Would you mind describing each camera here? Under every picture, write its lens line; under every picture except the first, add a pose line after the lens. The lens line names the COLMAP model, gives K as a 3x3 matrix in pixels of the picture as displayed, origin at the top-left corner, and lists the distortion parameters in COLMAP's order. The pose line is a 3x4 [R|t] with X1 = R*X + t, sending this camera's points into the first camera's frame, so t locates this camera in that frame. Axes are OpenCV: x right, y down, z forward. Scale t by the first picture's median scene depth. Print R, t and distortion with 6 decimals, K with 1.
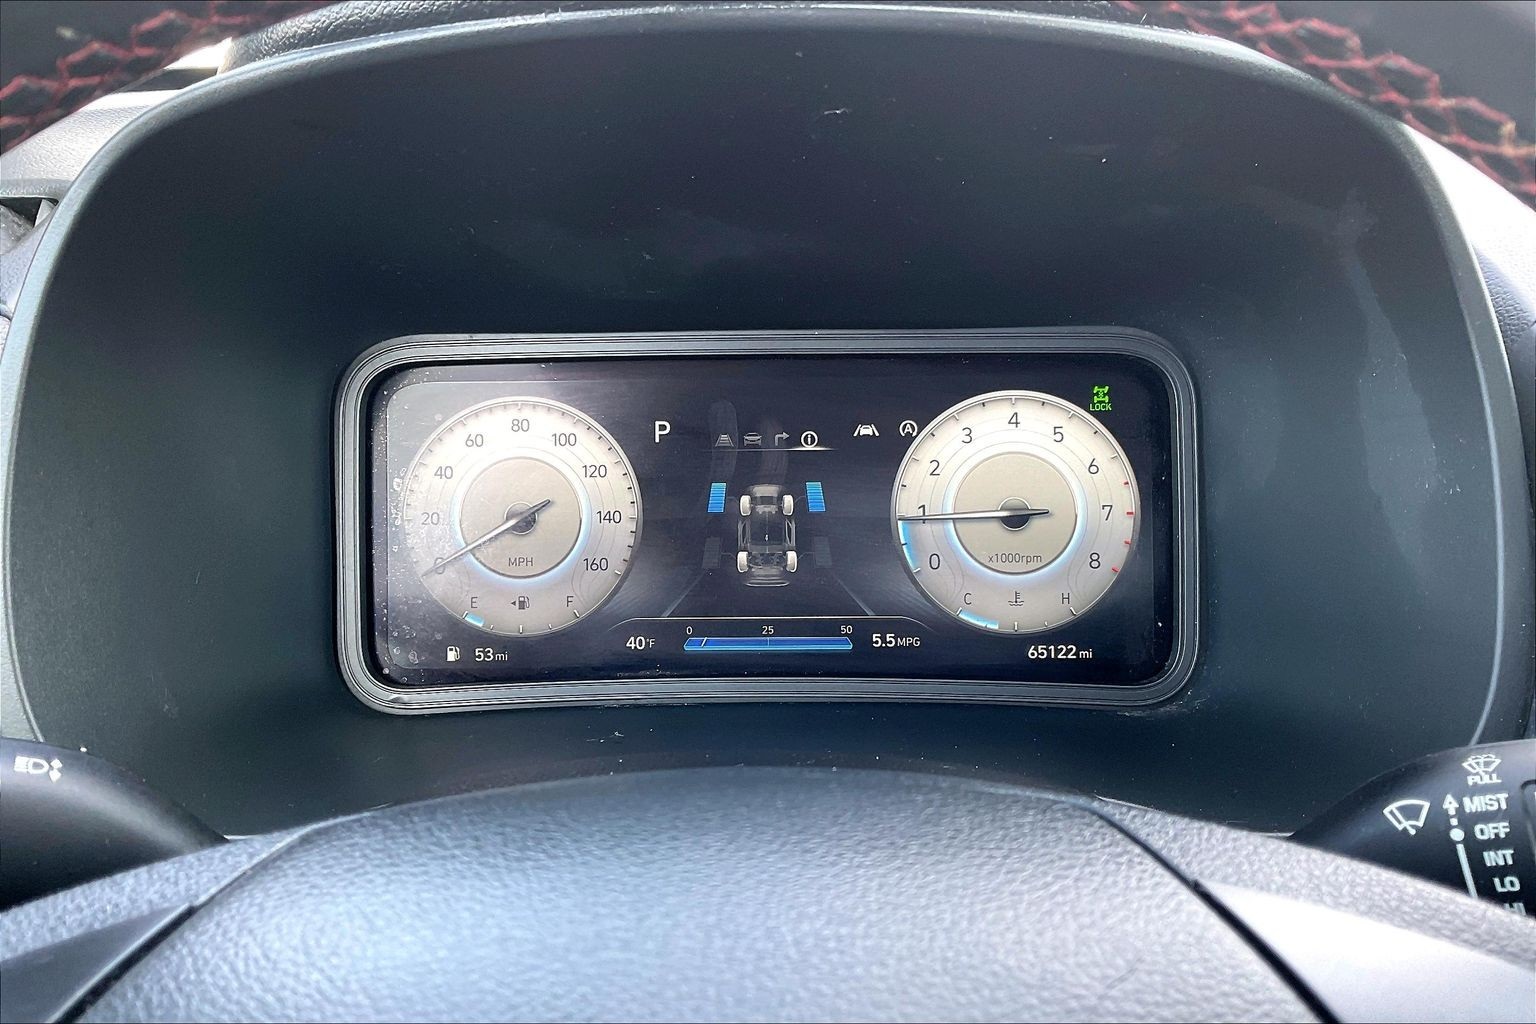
lens RADIAL K [[1274.1, 0, 753.2], [0, 1274.1, 516.7], [0, 0, 1]] dist [0.090172, -0.171116]
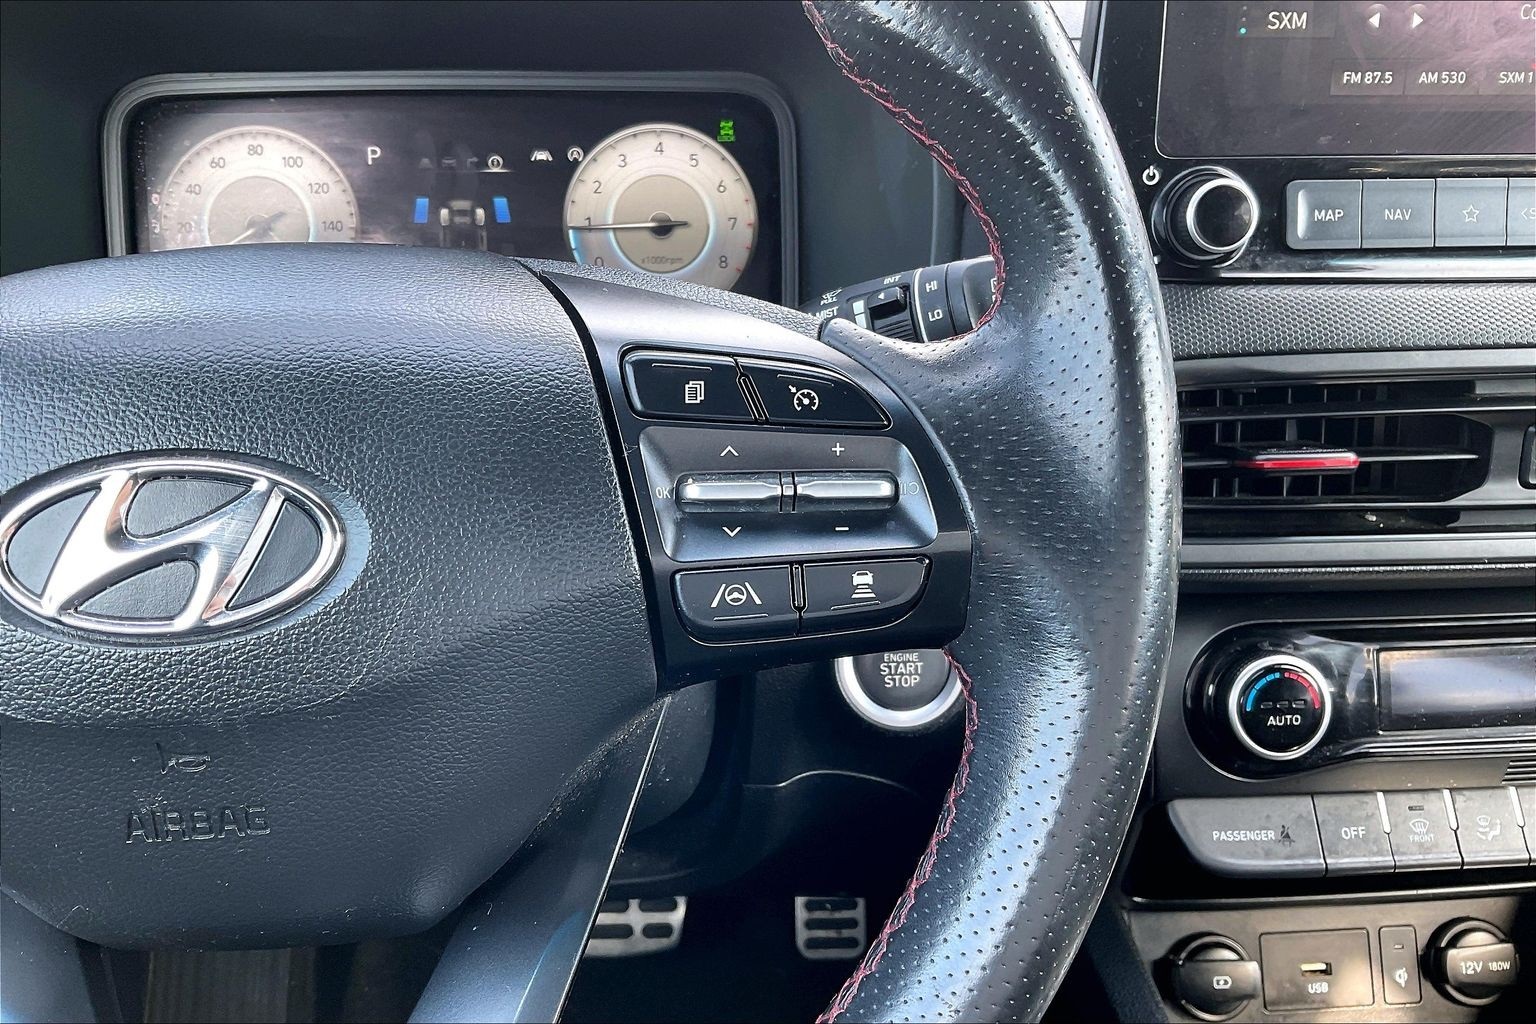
lens RADIAL K [[1274.1, 0, 760.6], [0, 1274.1, 511.0], [0, 0, 1]] dist [0.090172, -0.171116]
pose [[0.997016, -0.016886, 0.075330, 0.201681], [0.011077, 0.996979, 0.076873, 0.184098], [-0.076400, -0.075809, 0.994191, -0.290137]]
